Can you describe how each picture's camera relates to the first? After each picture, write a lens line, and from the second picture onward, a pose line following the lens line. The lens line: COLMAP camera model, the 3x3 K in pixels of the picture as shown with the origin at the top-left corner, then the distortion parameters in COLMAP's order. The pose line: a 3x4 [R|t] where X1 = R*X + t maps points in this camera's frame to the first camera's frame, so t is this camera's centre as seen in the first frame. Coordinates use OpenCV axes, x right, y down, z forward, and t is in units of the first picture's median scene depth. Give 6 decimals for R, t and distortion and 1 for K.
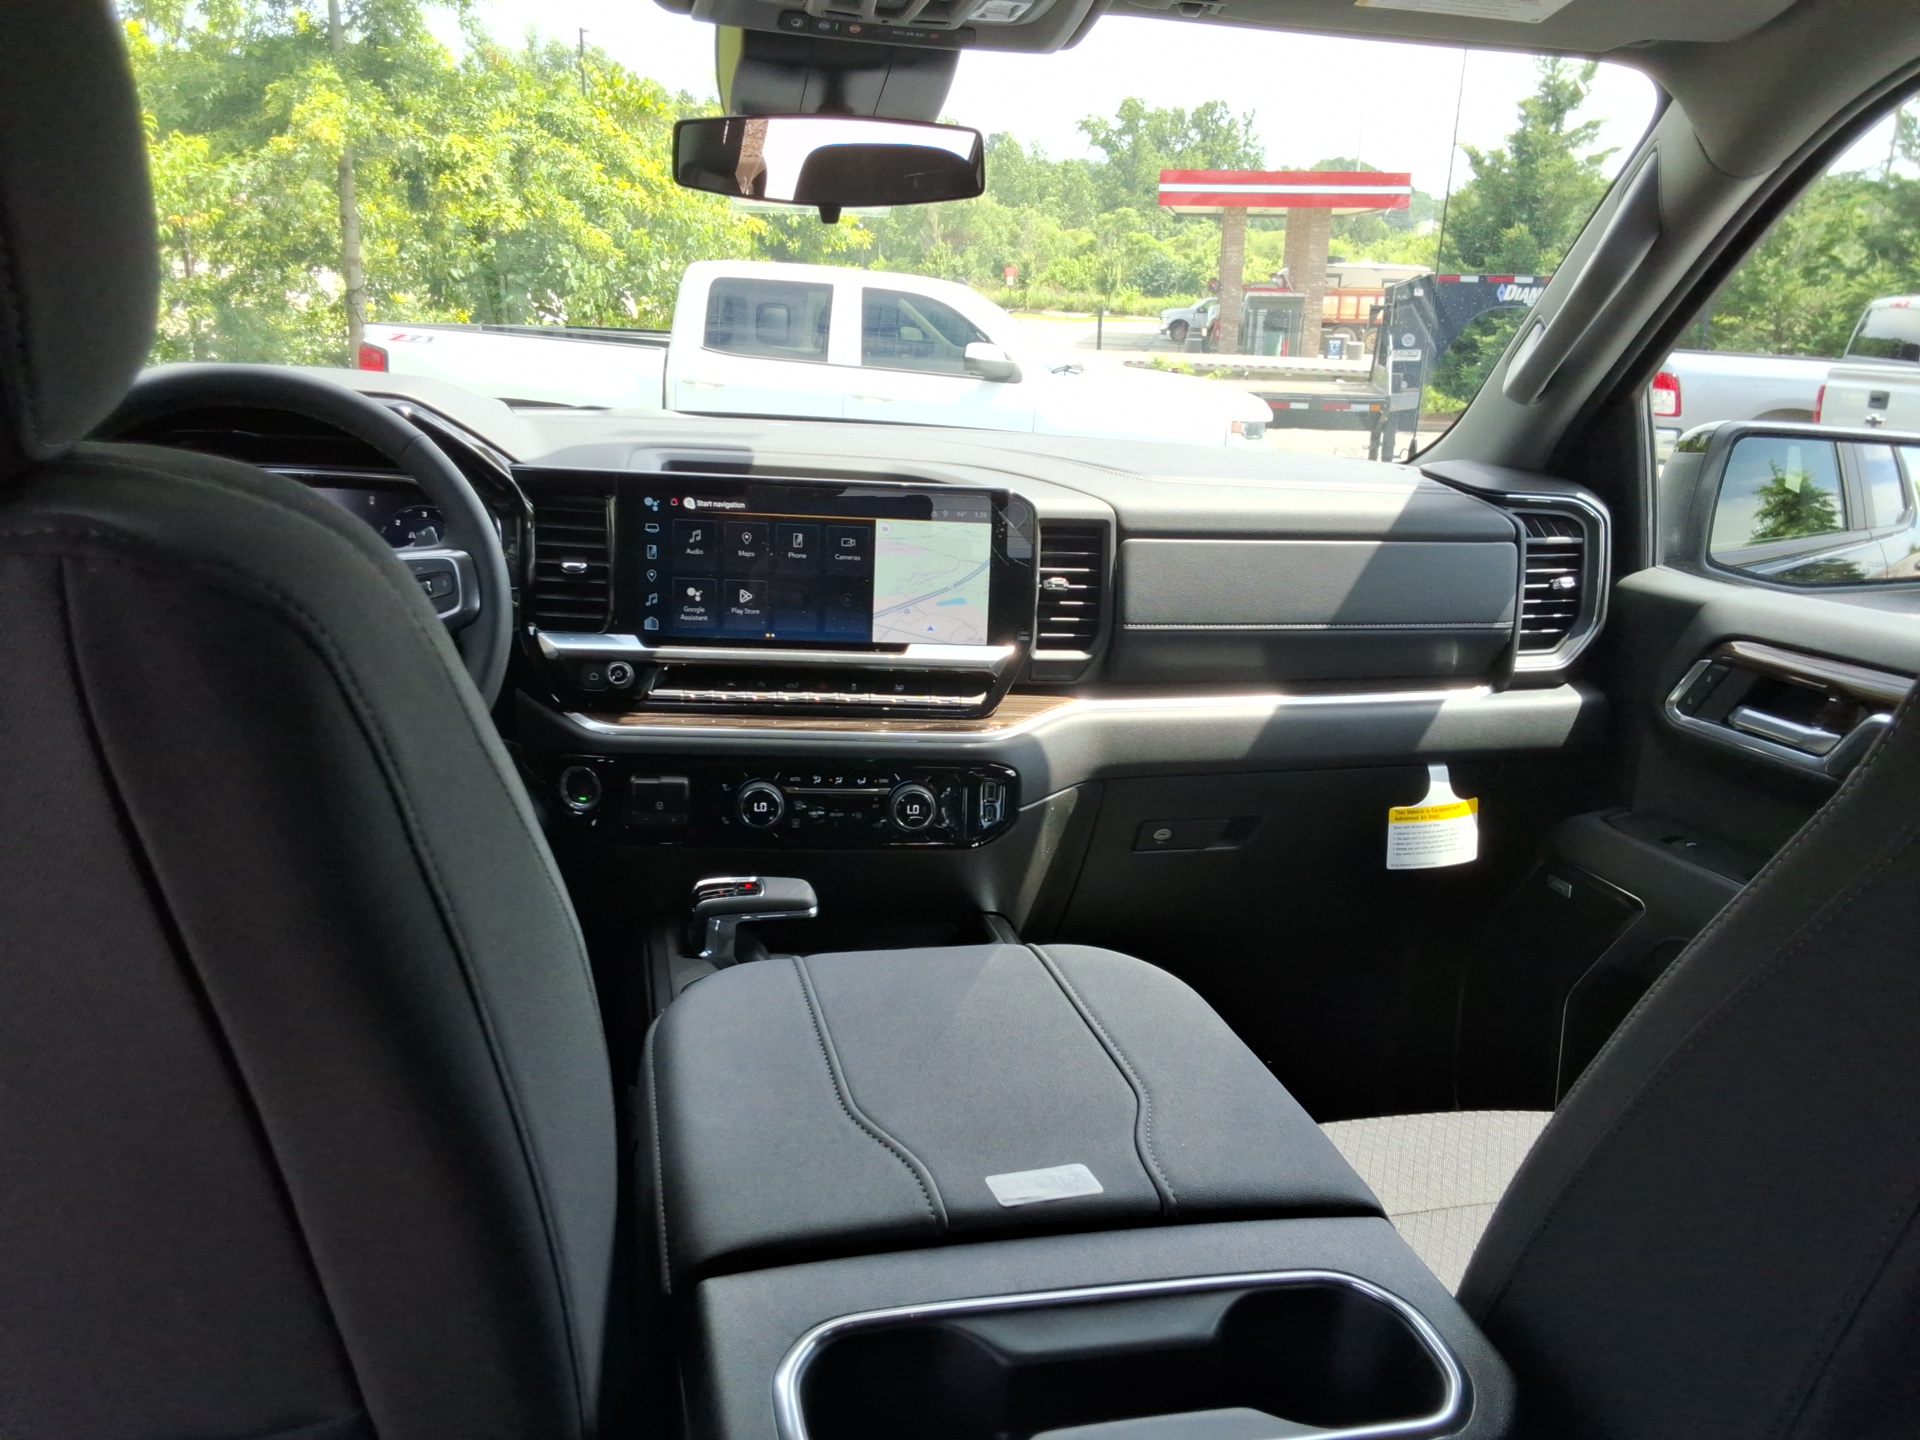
lens RADIAL K [[1552.9, 0, 968.9], [0, 1552.9, 736.1], [0, 0, 1]] dist [0.115587, -0.192624]
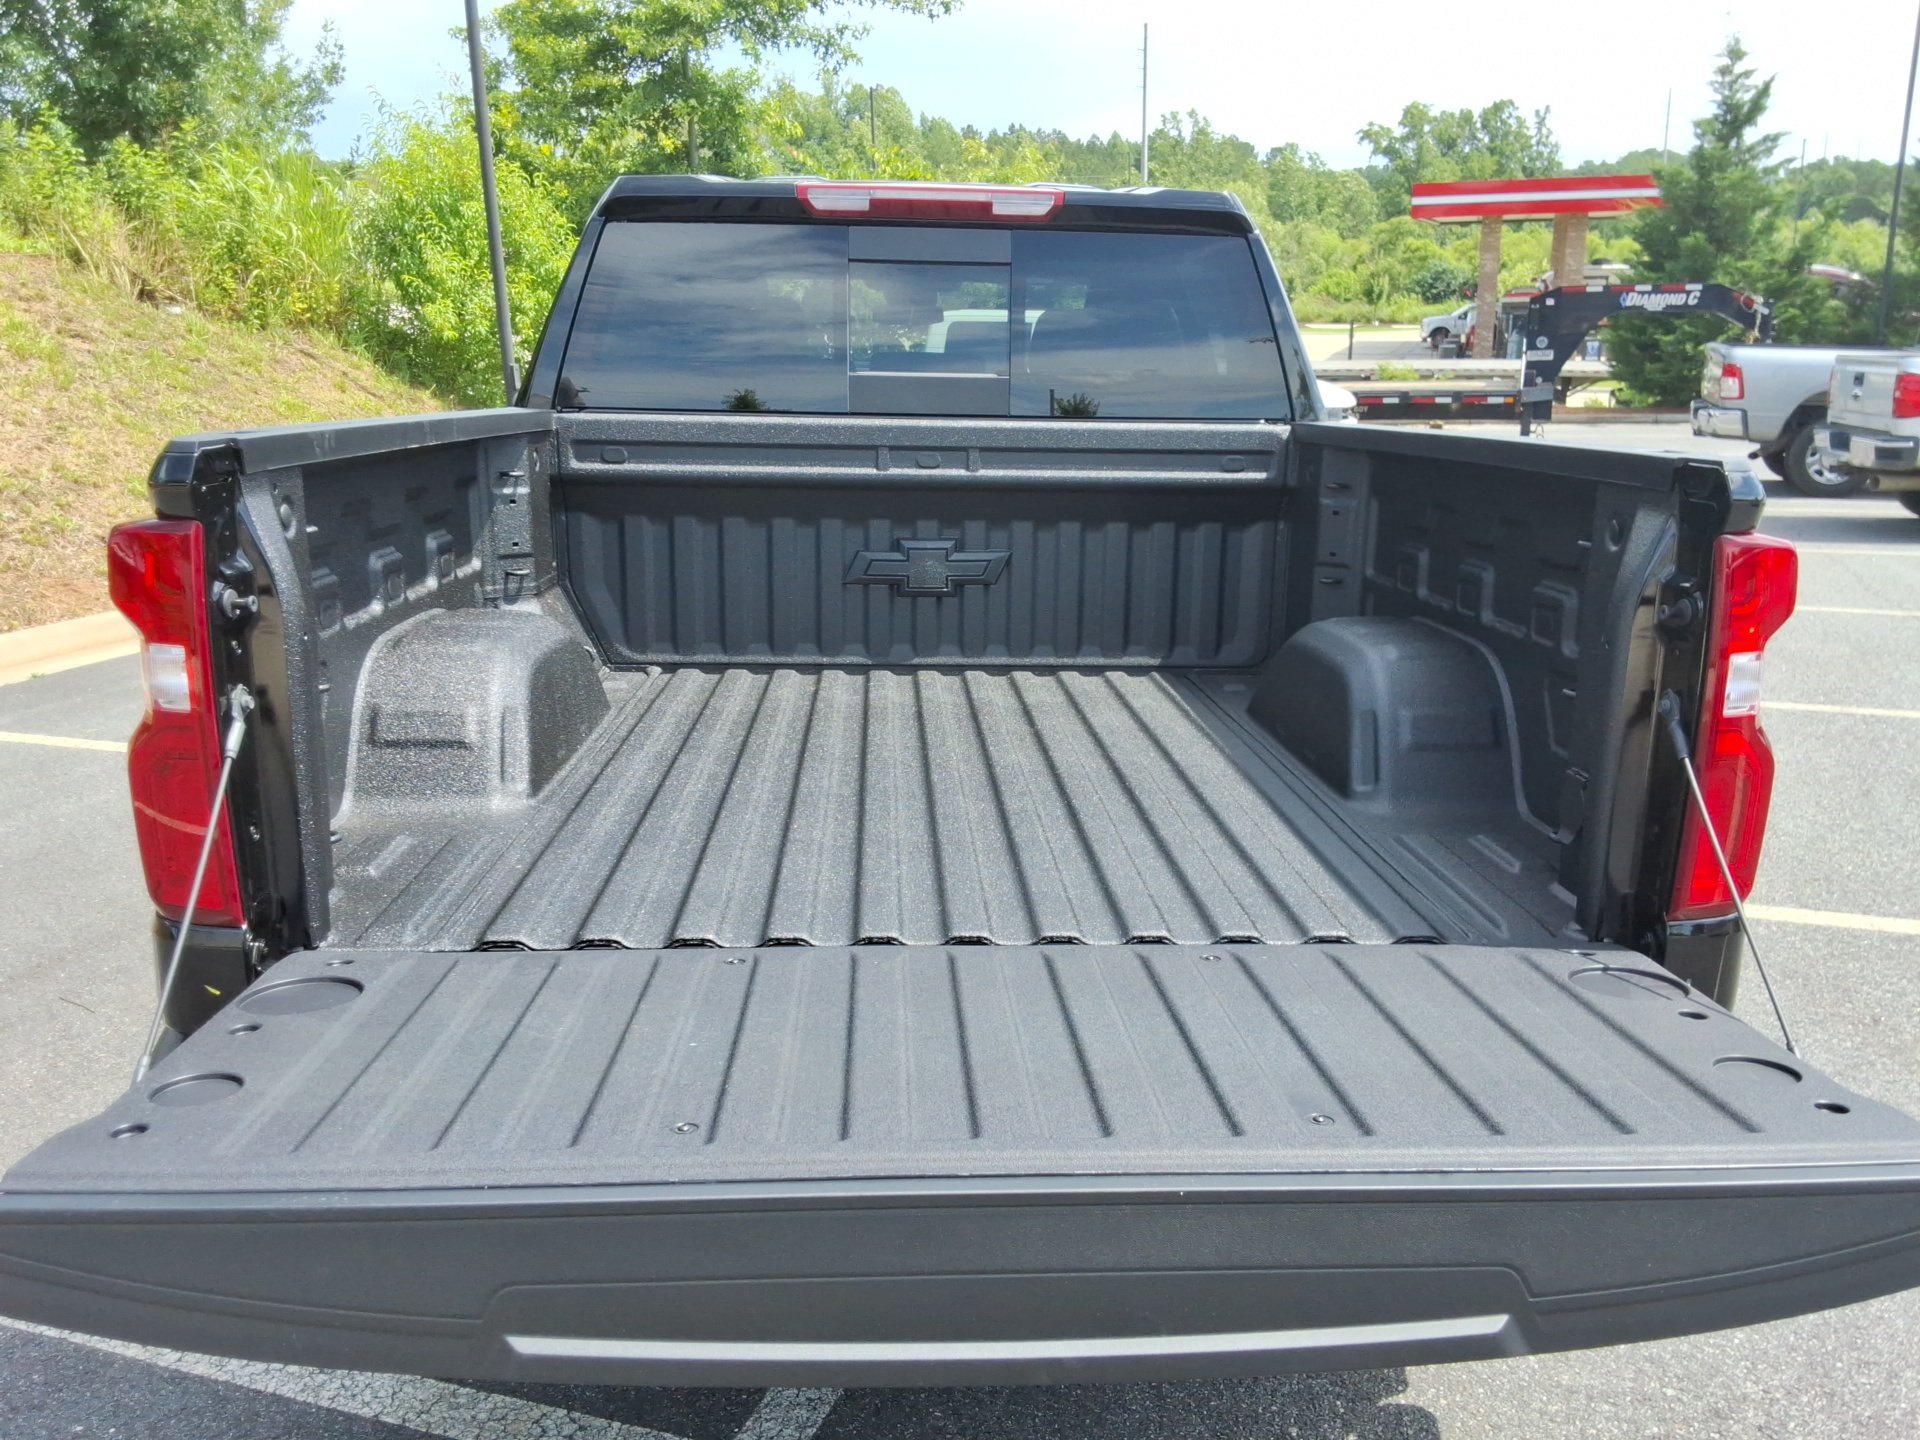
lens RADIAL K [[1556.5, 0, 978.2], [0, 1556.5, 749.9], [0, 0, 1]] dist [0.109081, -0.179030]
pose [[0.985364, 0.007495, -0.170297, 0.045465], [-0.008289, 0.999958, -0.003953, 0.041357], [0.170260, 0.005307, 0.985385, -0.157638]]
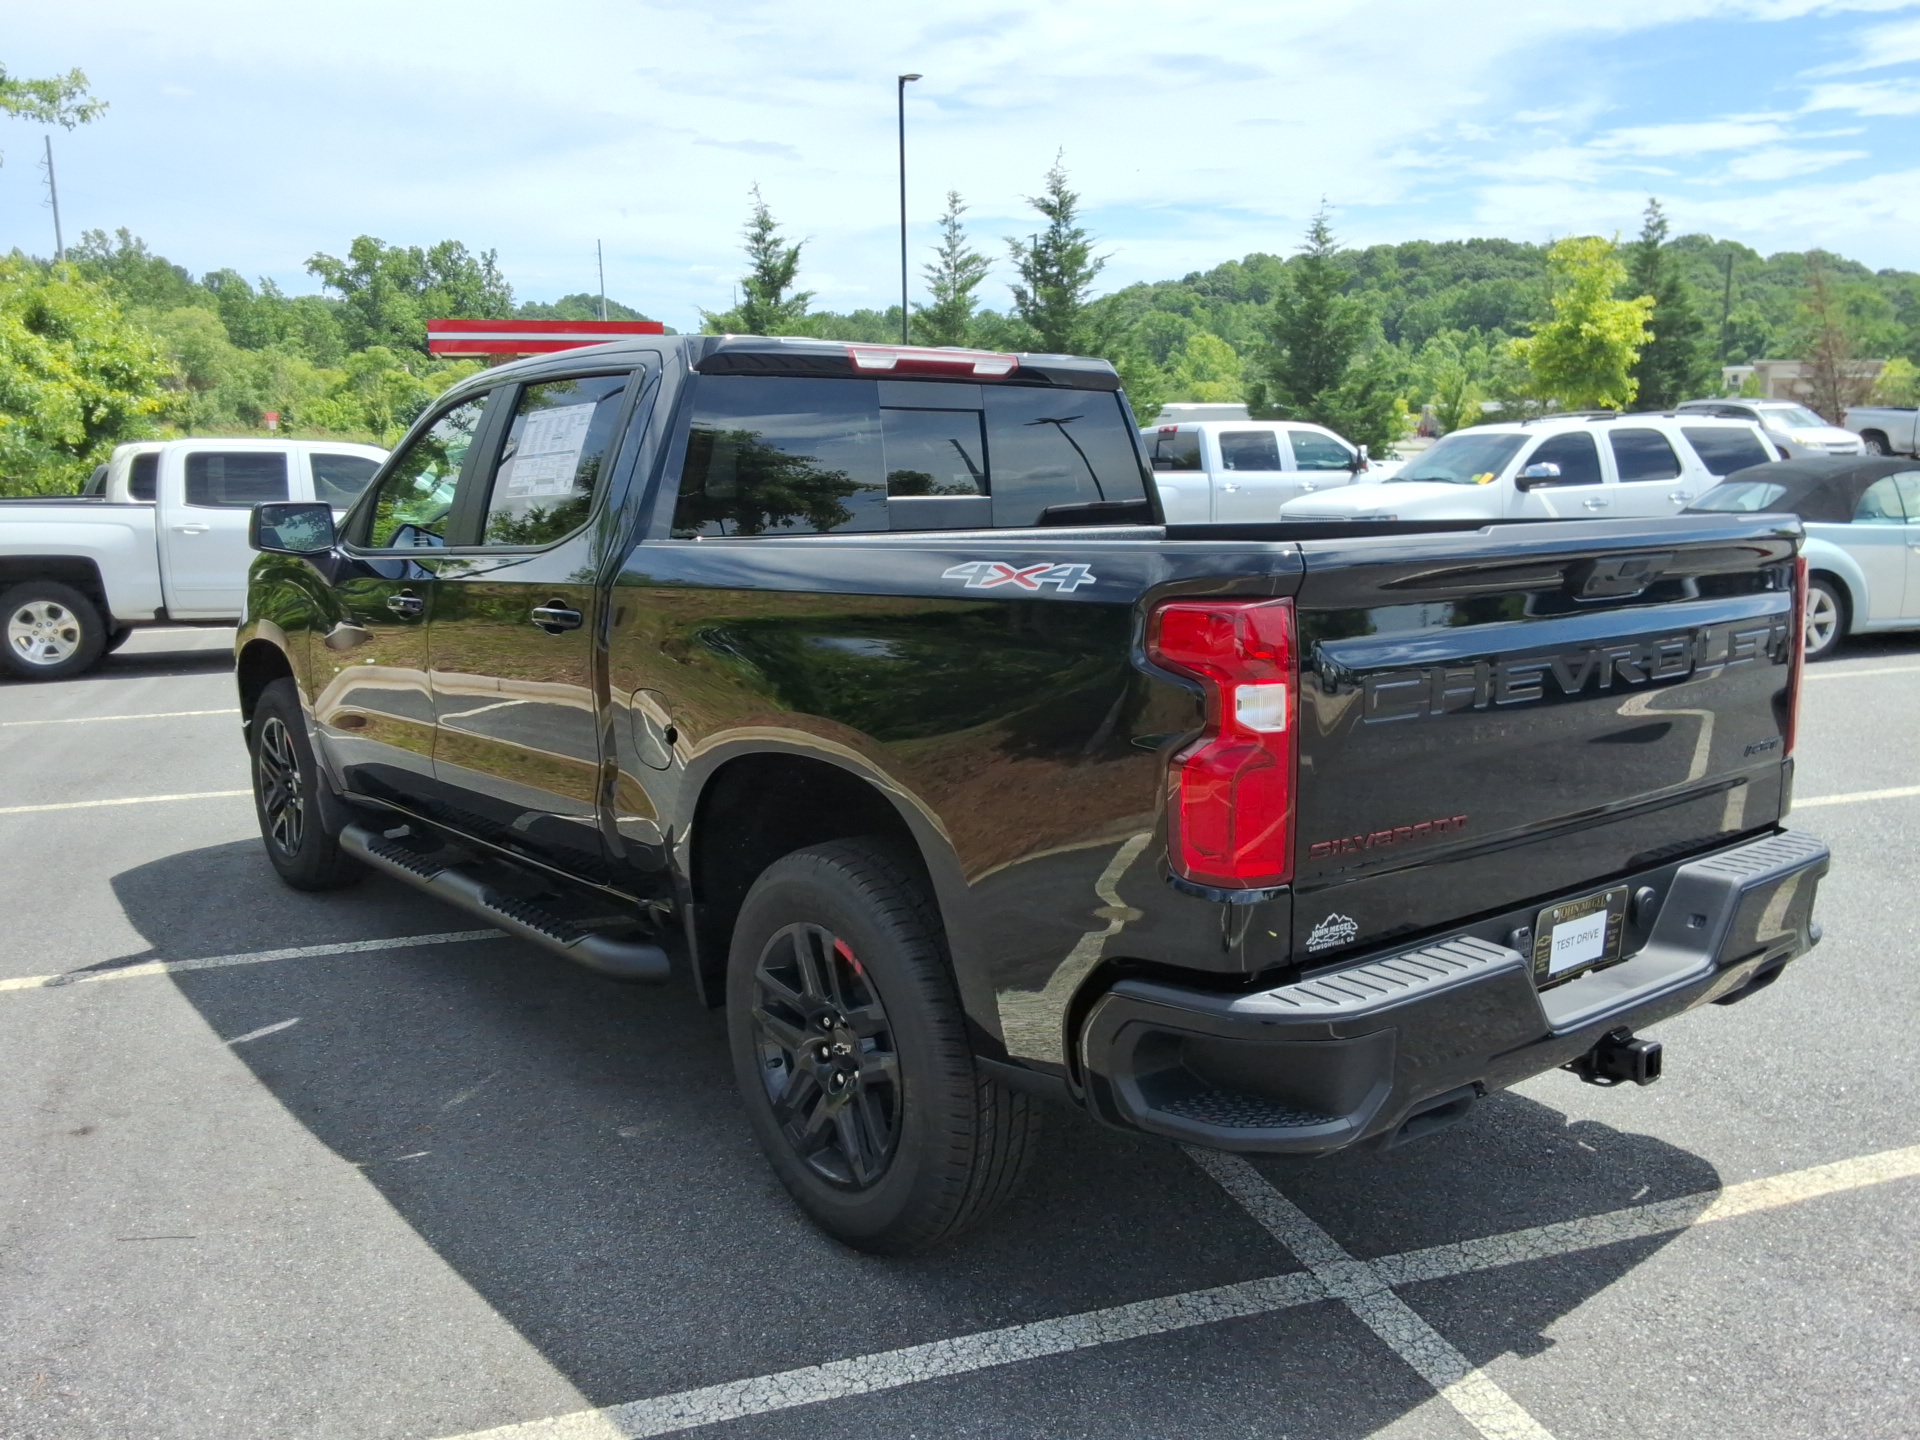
lens RADIAL K [[1553.3, 0, 963.6], [0, 1553.3, 734.5], [0, 0, 1]] dist [0.123339, -0.205390]
pose [[0.901641, -0.126416, 0.413598, -0.059908], [0.158514, 0.986372, -0.044077, 0.041212], [-0.402390, 0.105303, 0.909392, -0.176628]]
